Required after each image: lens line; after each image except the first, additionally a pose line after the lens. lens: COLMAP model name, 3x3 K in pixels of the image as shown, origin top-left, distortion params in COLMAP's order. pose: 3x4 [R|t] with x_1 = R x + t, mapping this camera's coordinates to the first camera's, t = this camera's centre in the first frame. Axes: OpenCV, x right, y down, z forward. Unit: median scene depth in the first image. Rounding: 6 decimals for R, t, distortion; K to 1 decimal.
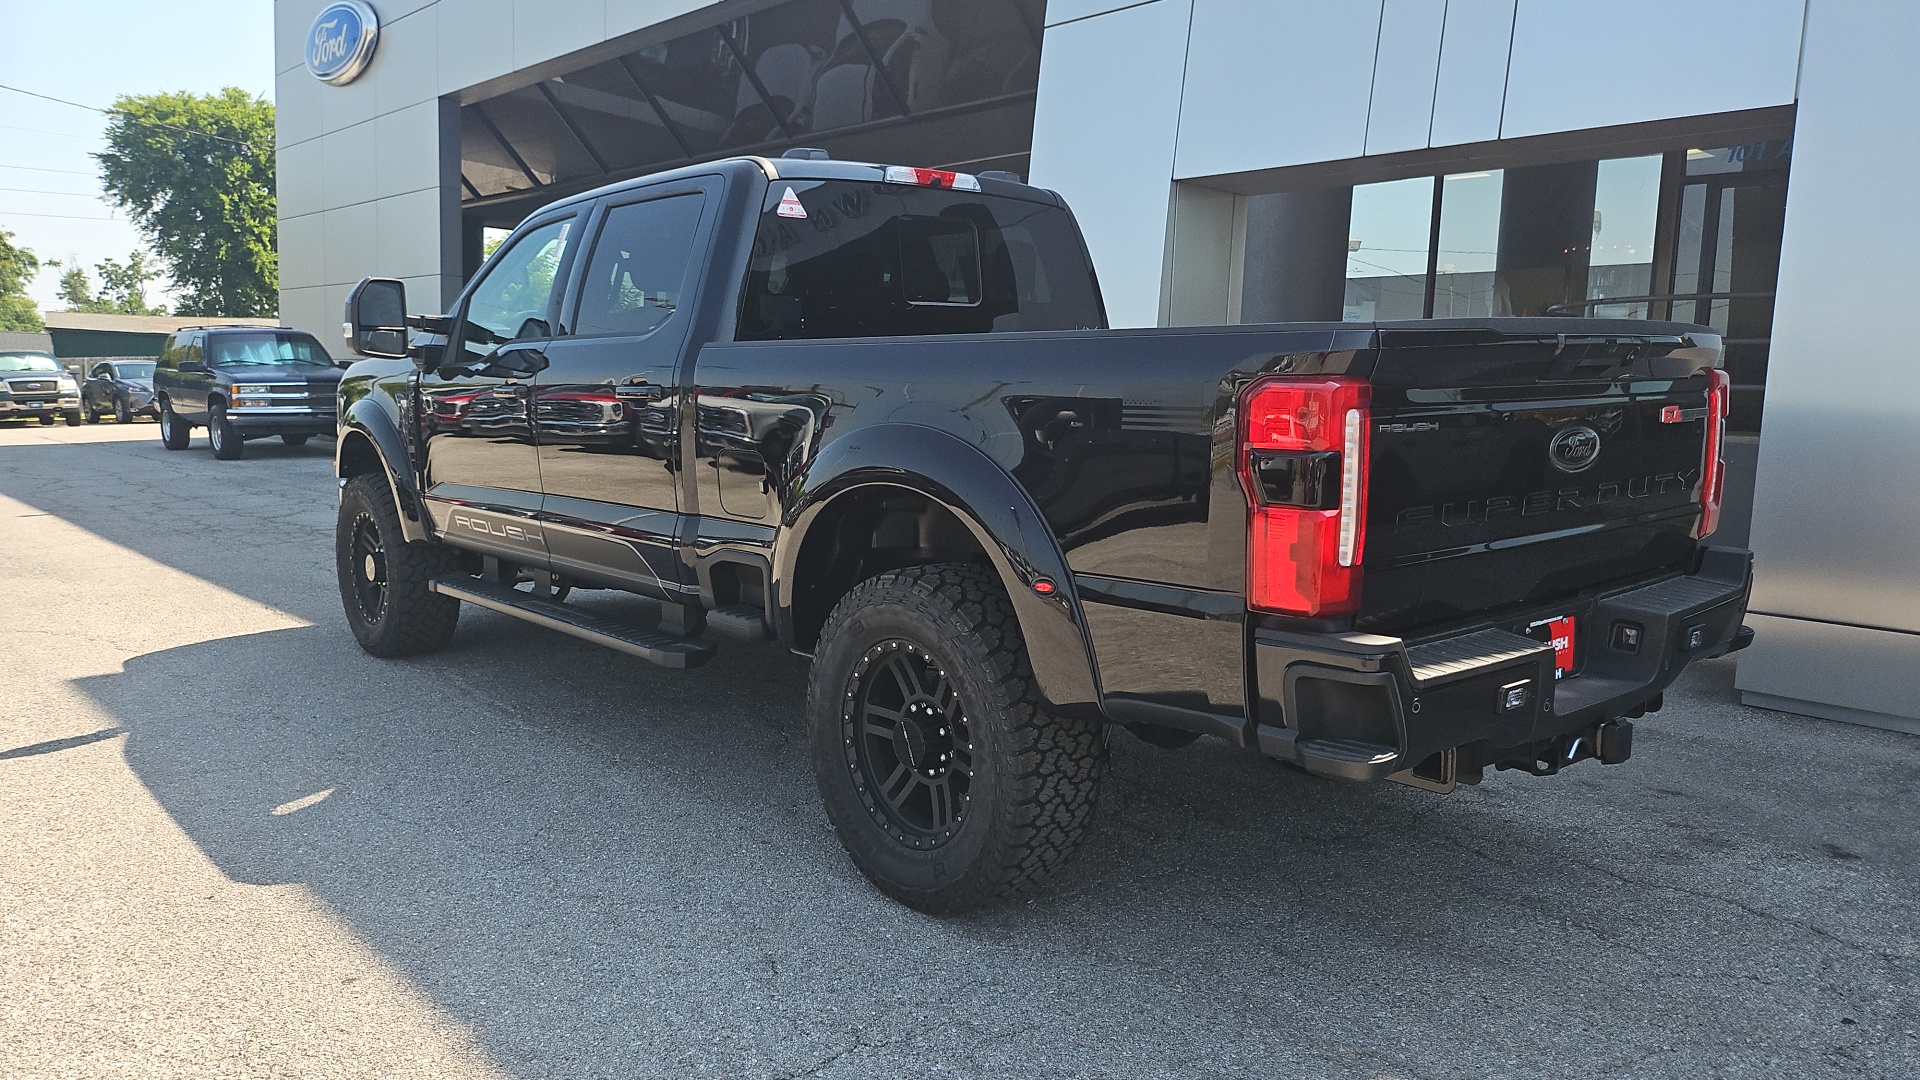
lens RADIAL K [[1348.6, 0, 974.4], [0, 1348.6, 519.2], [0, 0, 1]] dist [0.005332, 0.001794]
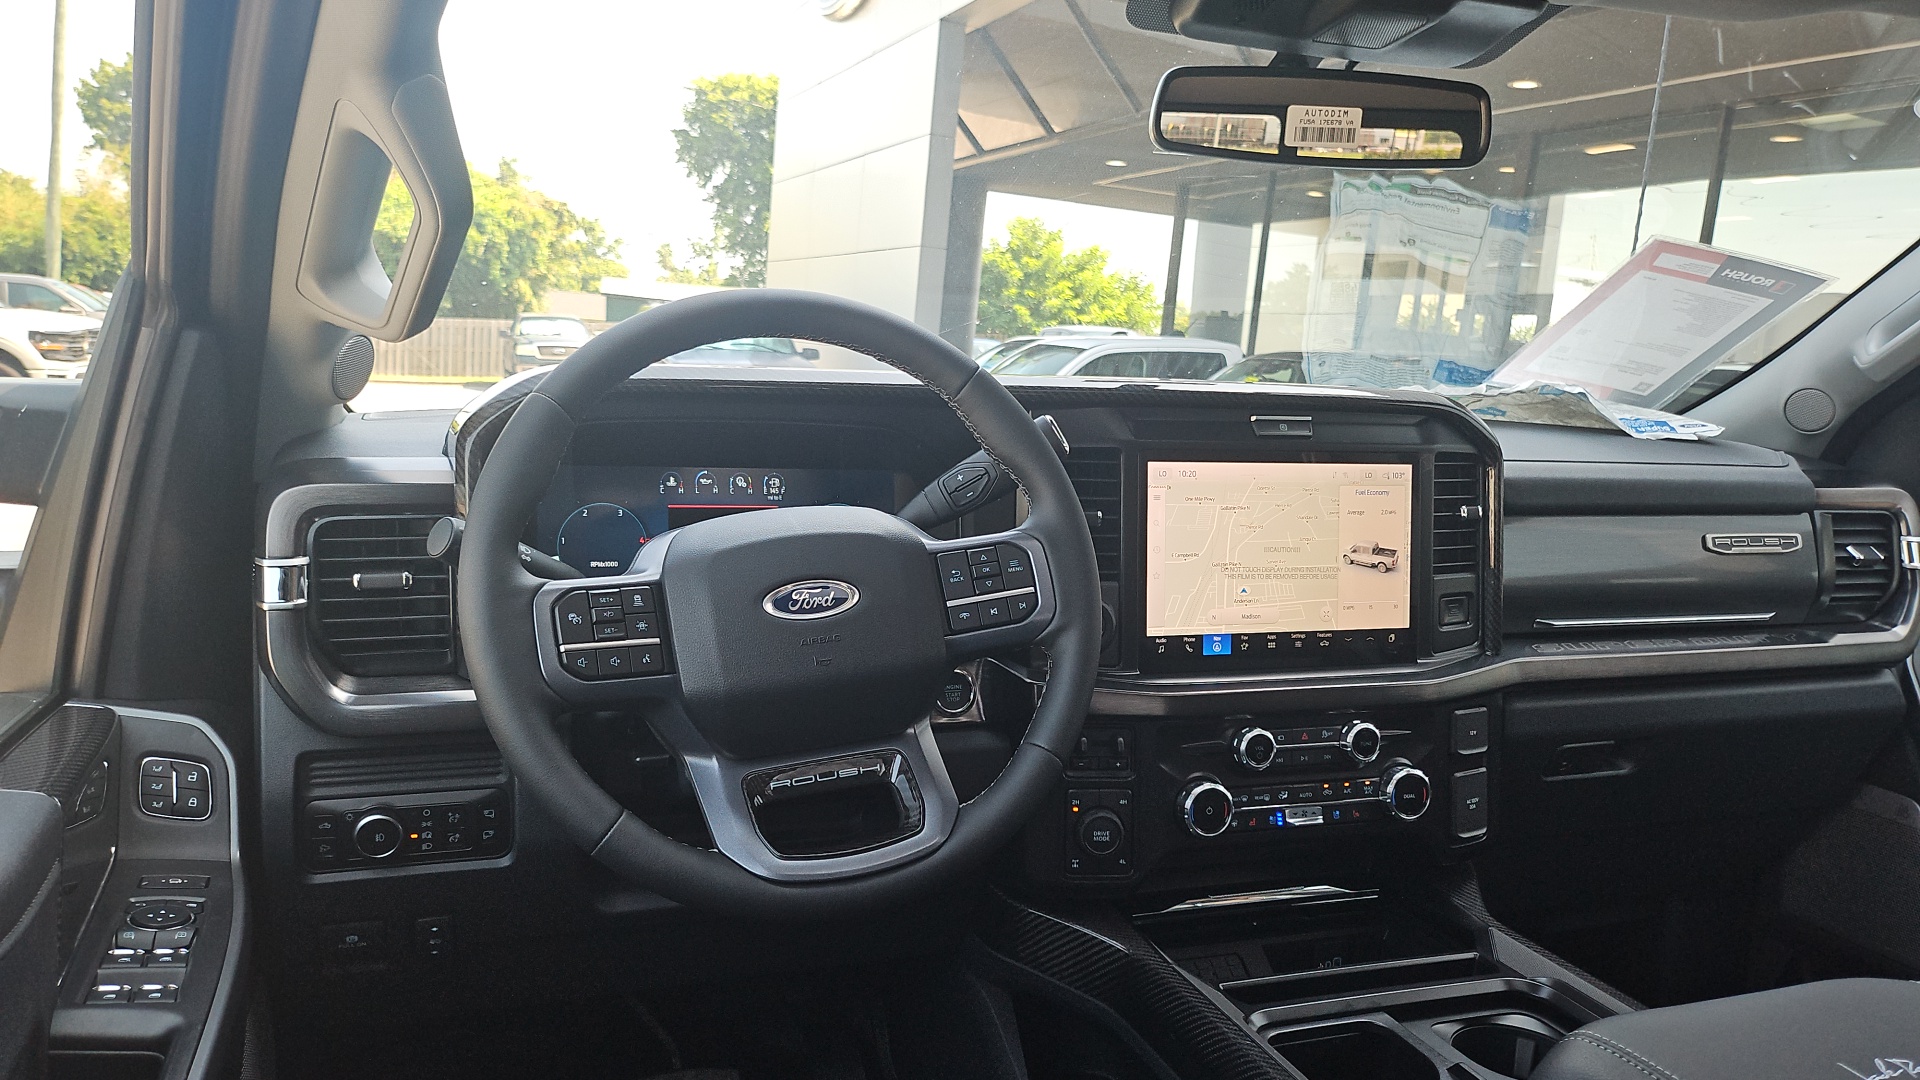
lens RADIAL K [[1366.8, 0, 960.0], [0, 1366.8, 540.0], [0, 0, 1]] dist [0.009823, -0.000169]
pose [[0.927000, 0.101400, -0.361093, -0.057353], [-0.093563, 0.994842, 0.039171, -0.036652], [0.363203, -0.002527, 0.931707, 0.221844]]
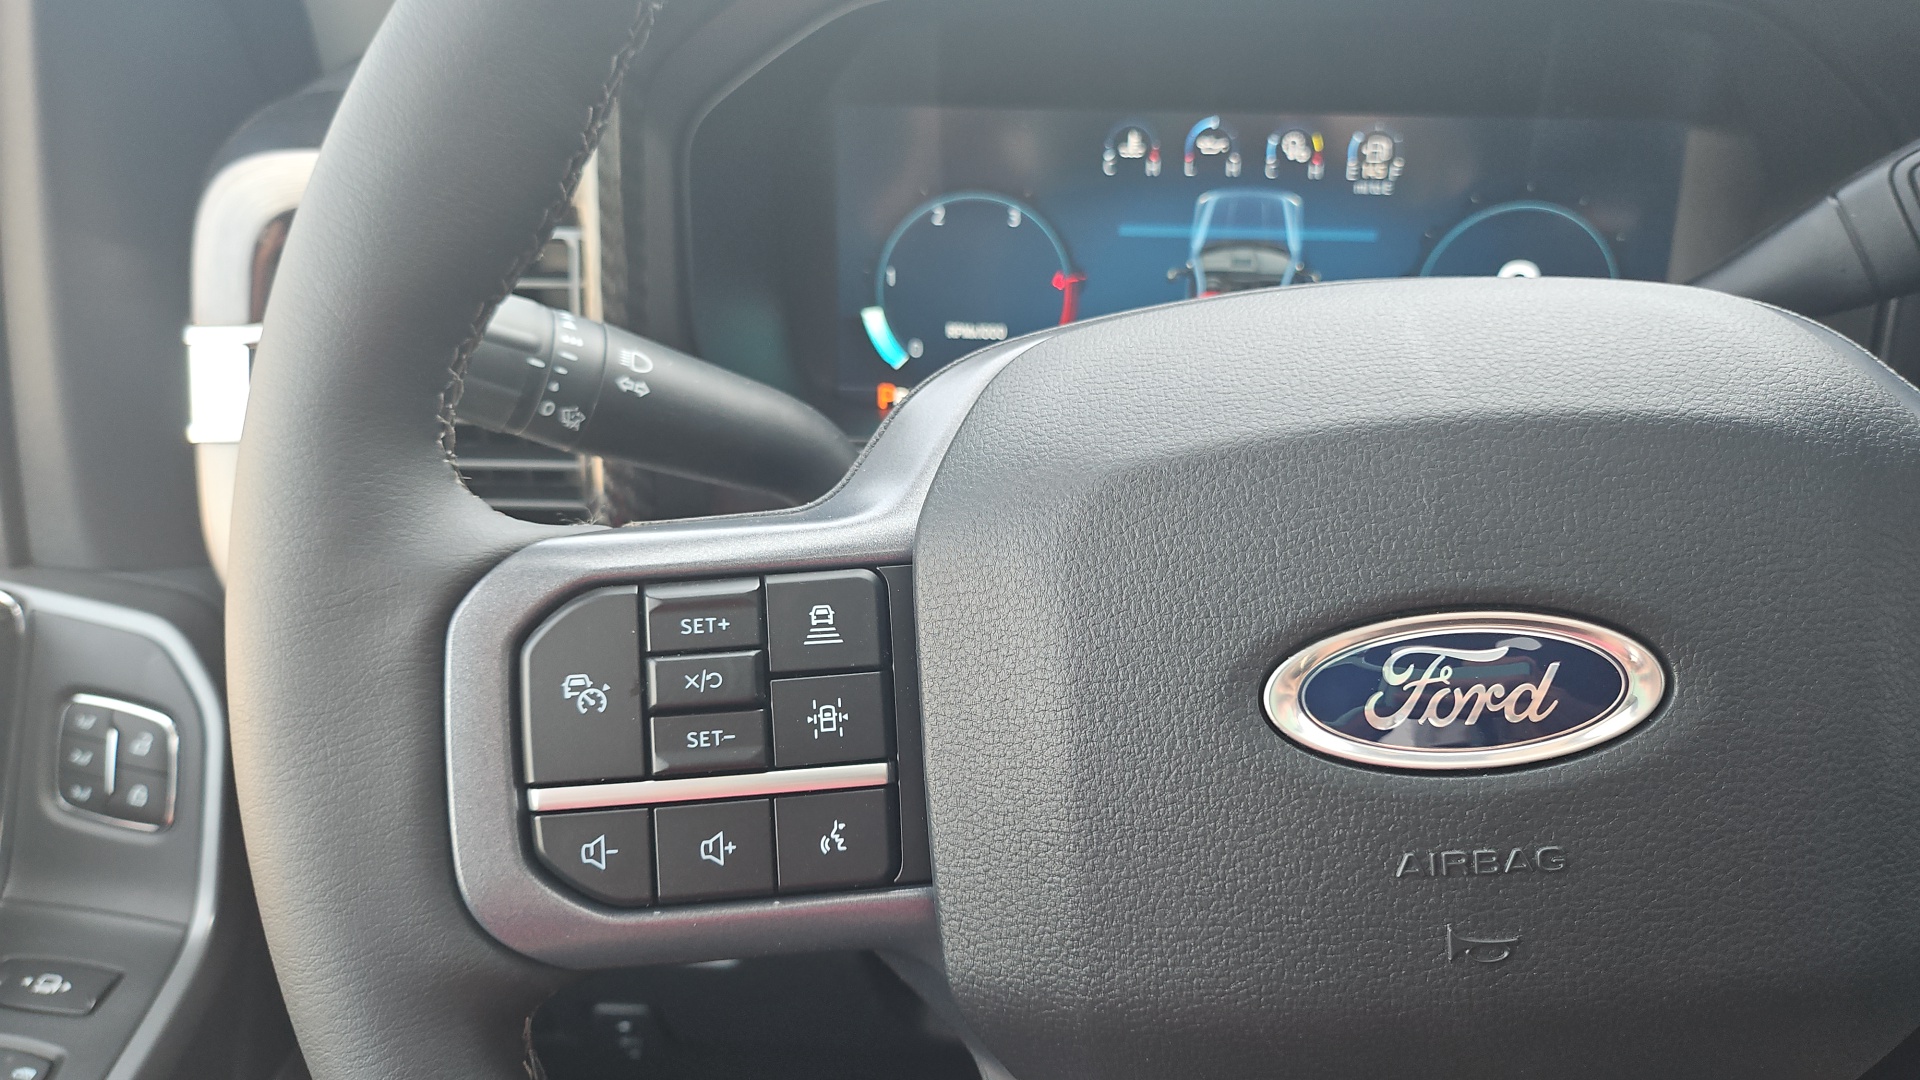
lens RADIAL K [[1366.8, 0, 960.0], [0, 1366.8, 540.0], [0, 0, 1]] dist [0.009823, -0.000169]
pose [[0.692729, 0.304039, -0.653978, -0.697718], [-0.093235, 0.936938, 0.336830, -0.054273], [0.715146, -0.172358, 0.677391, 1.380427]]
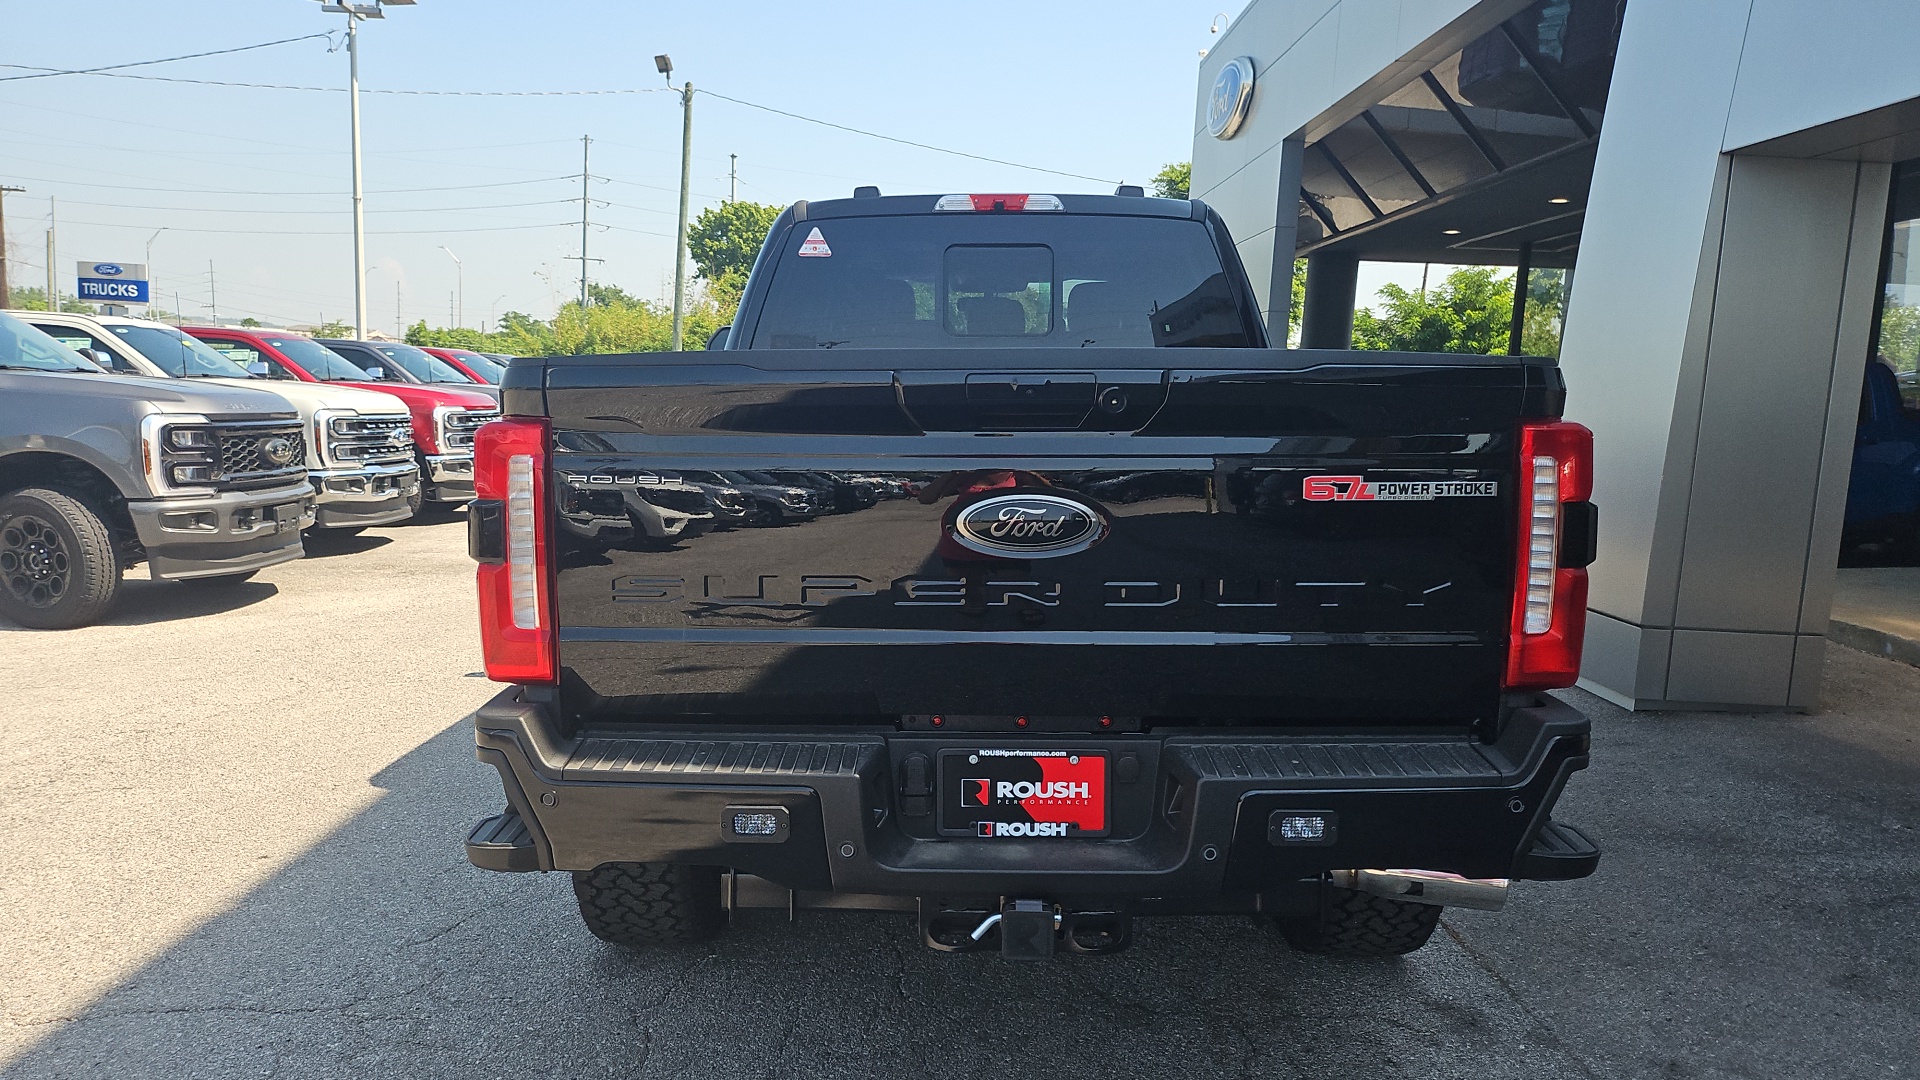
lens RADIAL K [[1350.0, 0, 958.1], [0, 1350.0, 571.9], [0, 0, 1]] dist [0.032548, -0.000088]
pose [[0.741380, 0.091181, -0.664862, 0.116028], [-0.082407, 0.995598, 0.044648, -0.007231], [0.666006, 0.021689, 0.745631, 0.055855]]
